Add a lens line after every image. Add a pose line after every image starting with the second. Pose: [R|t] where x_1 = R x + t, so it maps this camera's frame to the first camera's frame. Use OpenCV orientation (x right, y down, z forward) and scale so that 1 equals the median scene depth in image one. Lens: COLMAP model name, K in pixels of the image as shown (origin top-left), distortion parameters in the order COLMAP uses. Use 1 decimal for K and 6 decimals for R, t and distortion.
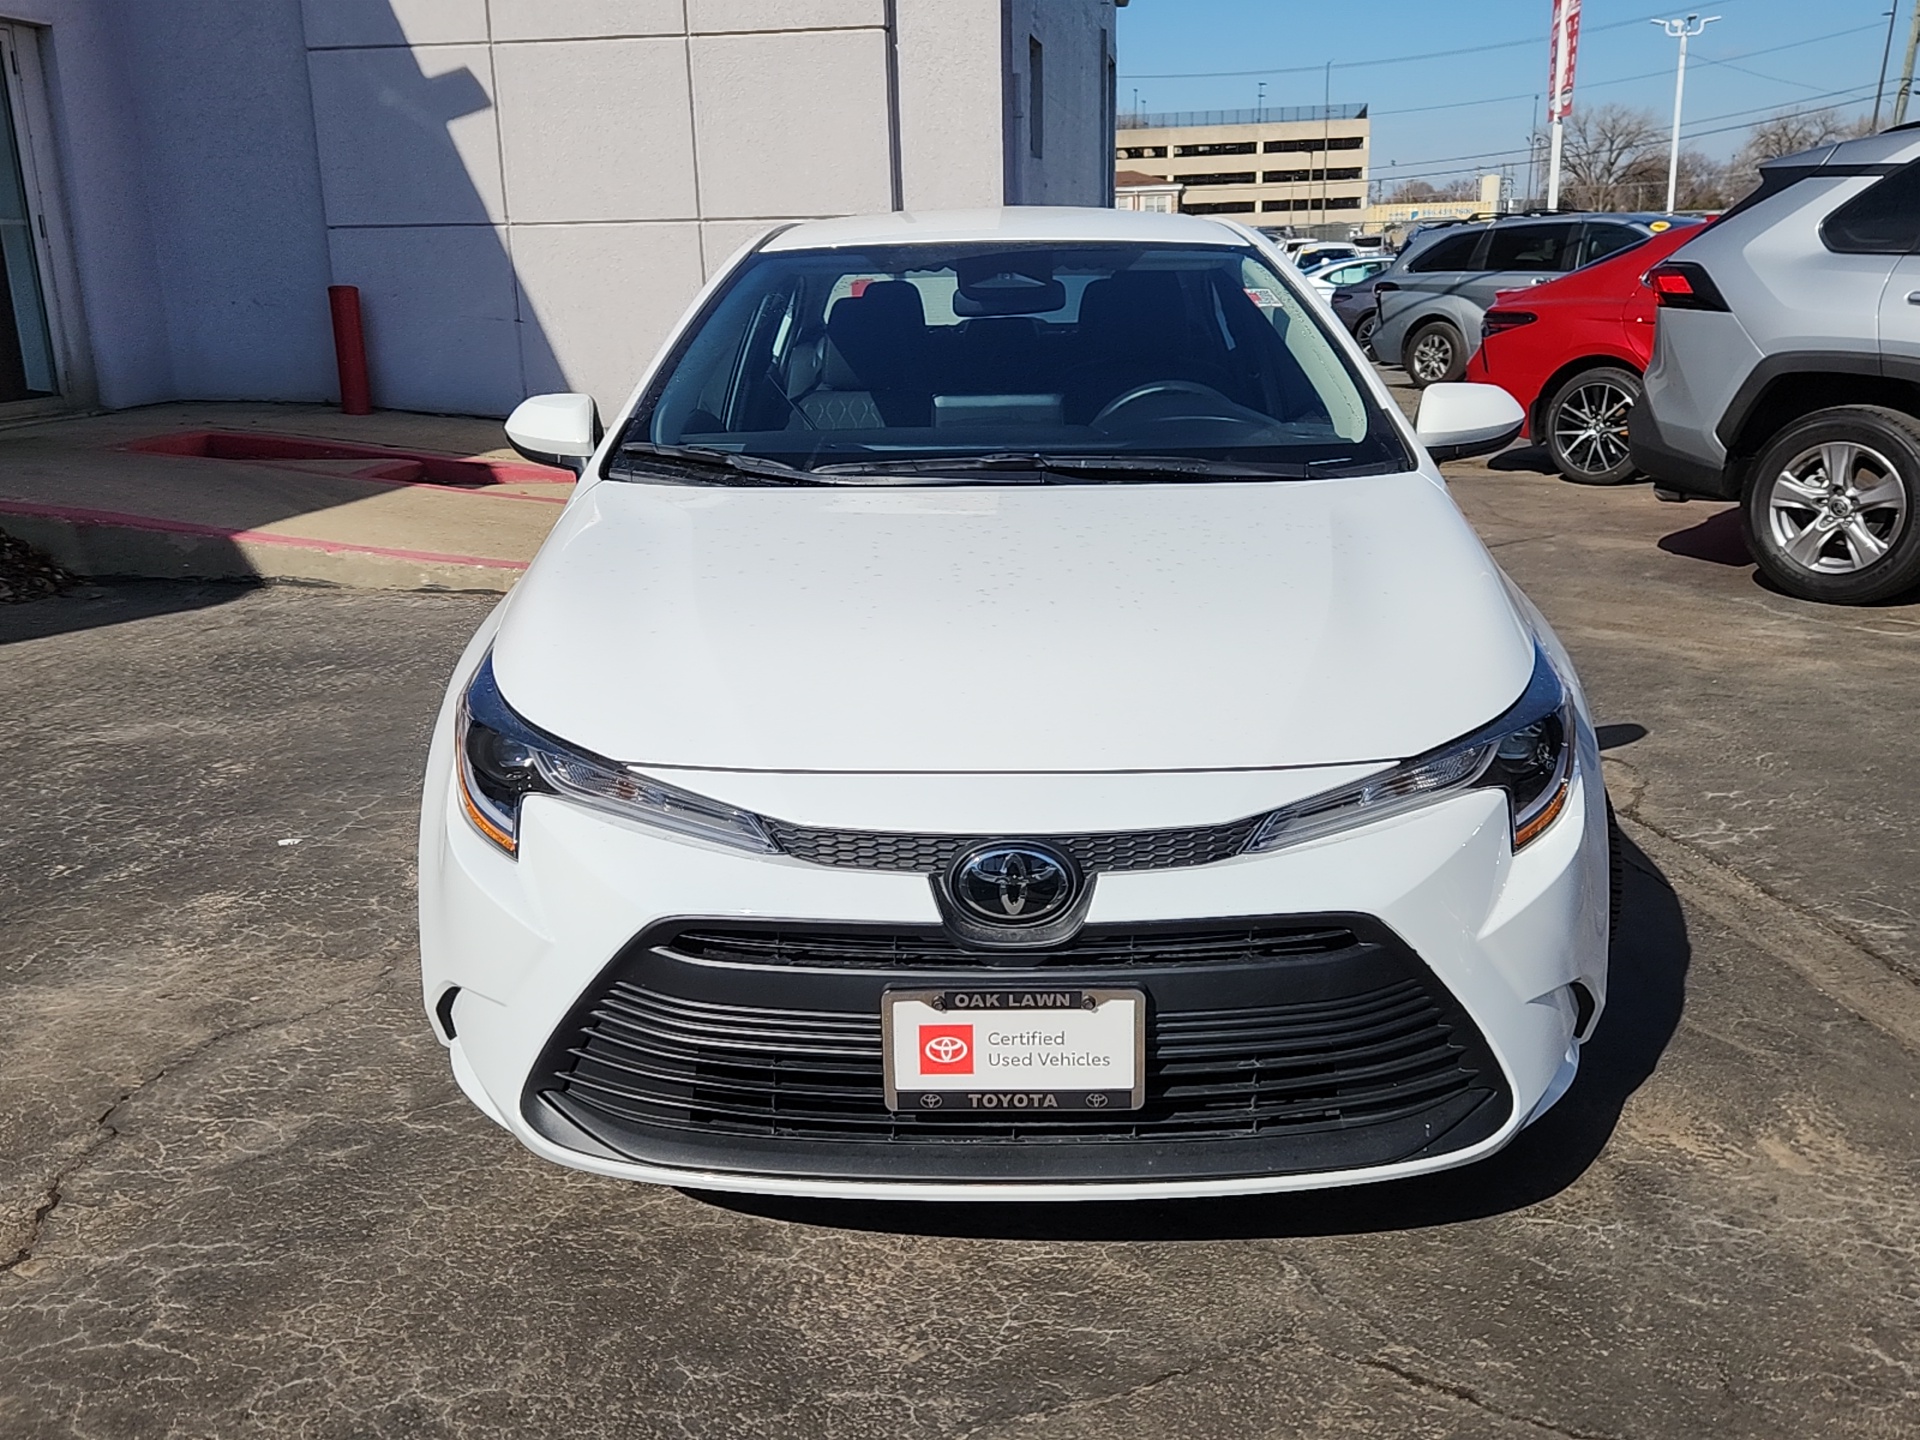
lens RADIAL K [[1728.0, 0, 956.6], [0, 1728.0, 679.1], [0, 0, 1]] dist [0.075282, -0.074544]
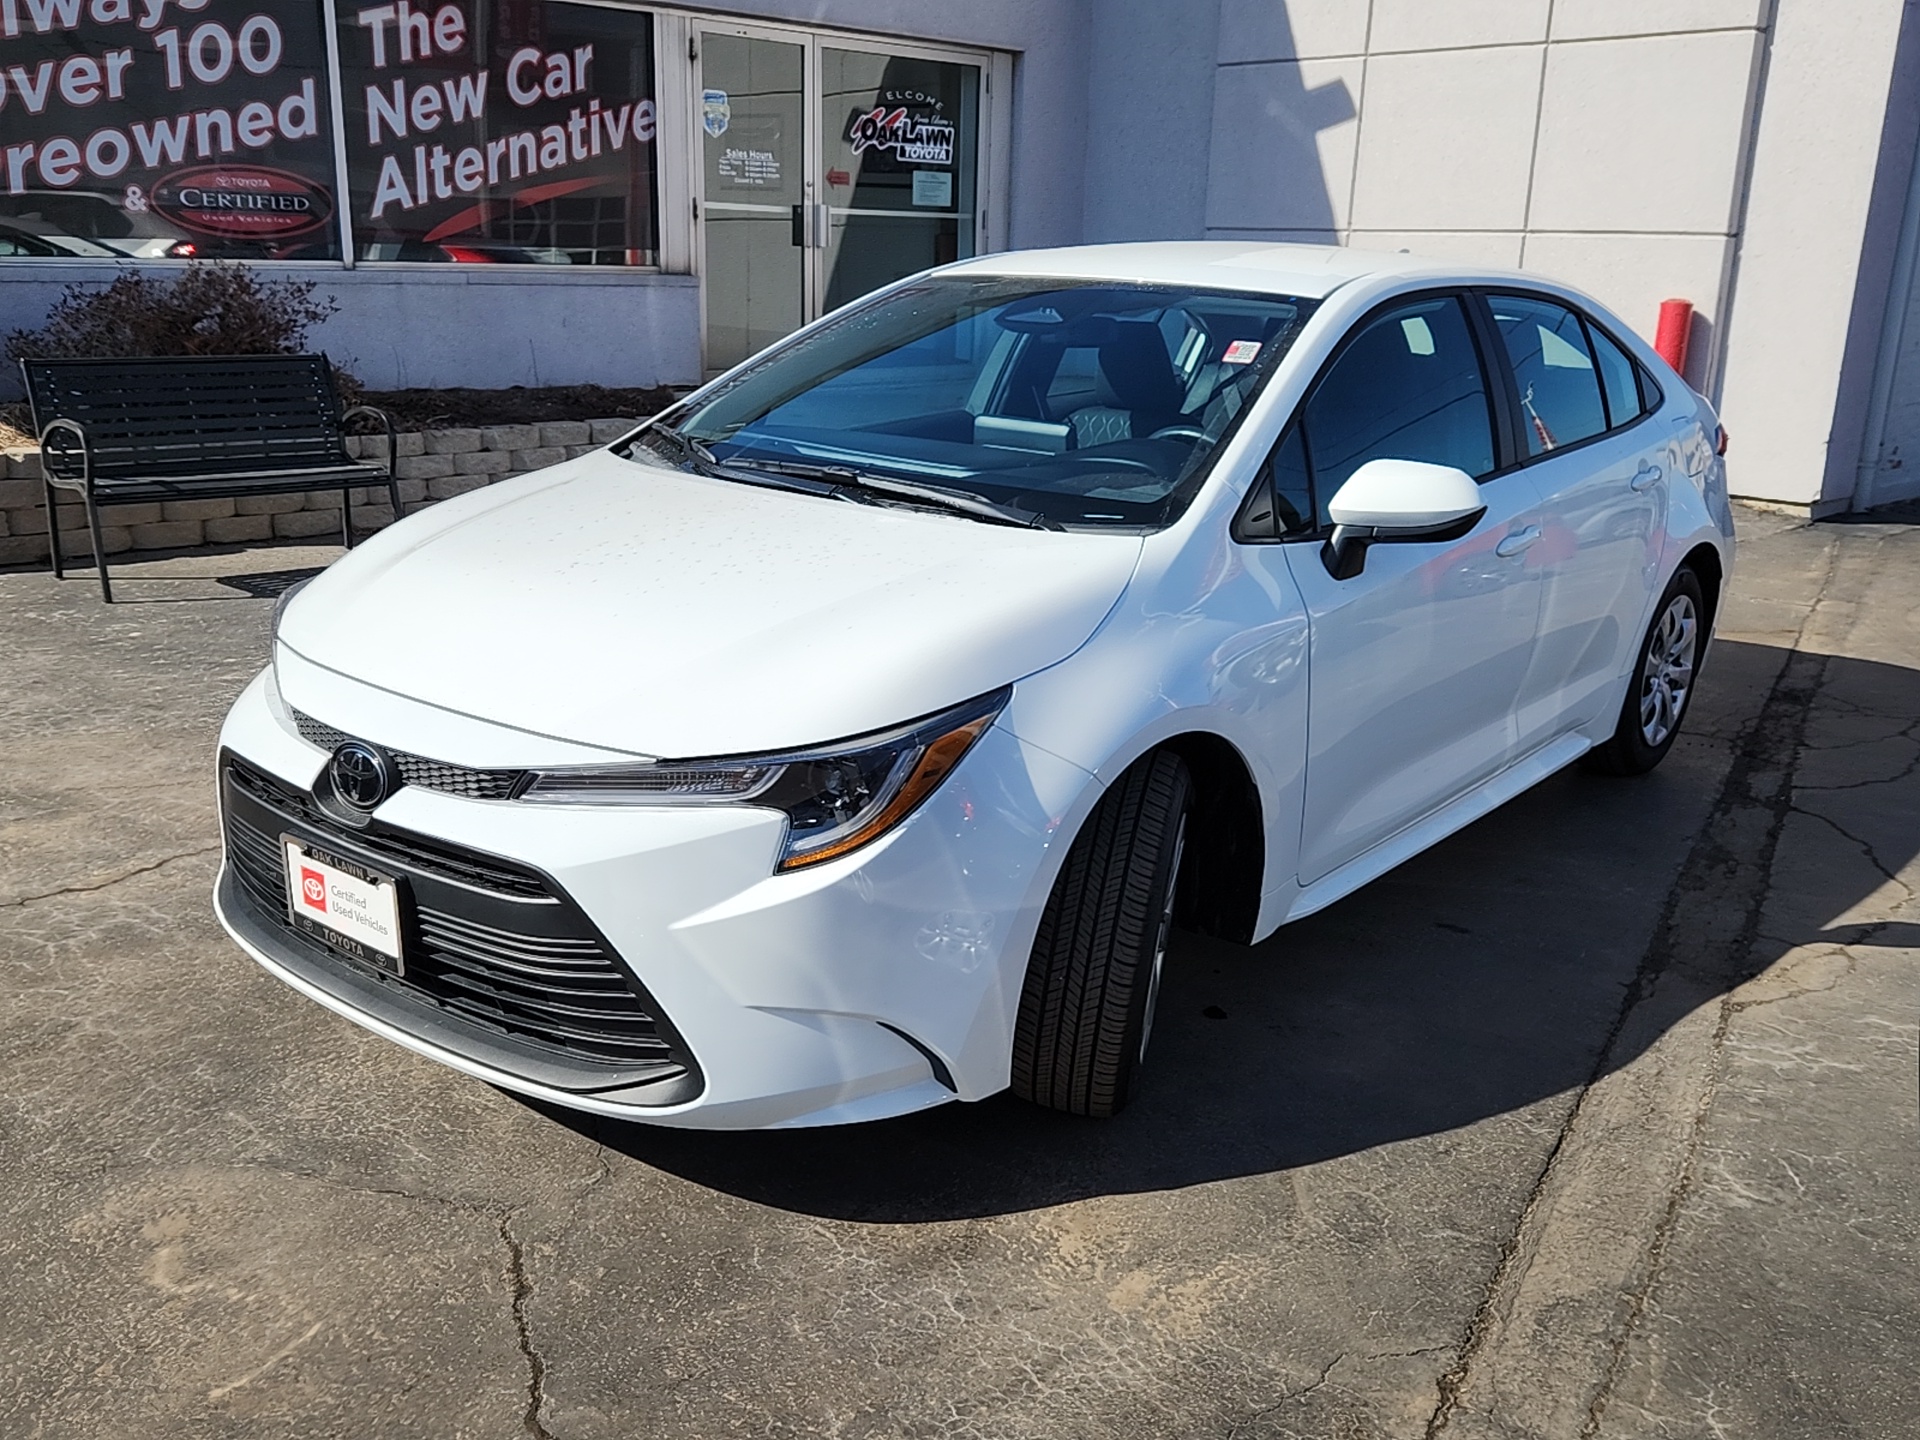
lens RADIAL K [[1728.0, 0, 956.6], [0, 1728.0, 679.1], [0, 0, 1]] dist [0.075282, -0.074544]
pose [[0.790135, 0.194716, -0.581181, 1.003939], [-0.192275, 0.979077, 0.066621, -0.110568], [0.581994, 0.059107, 0.811042, 0.183389]]
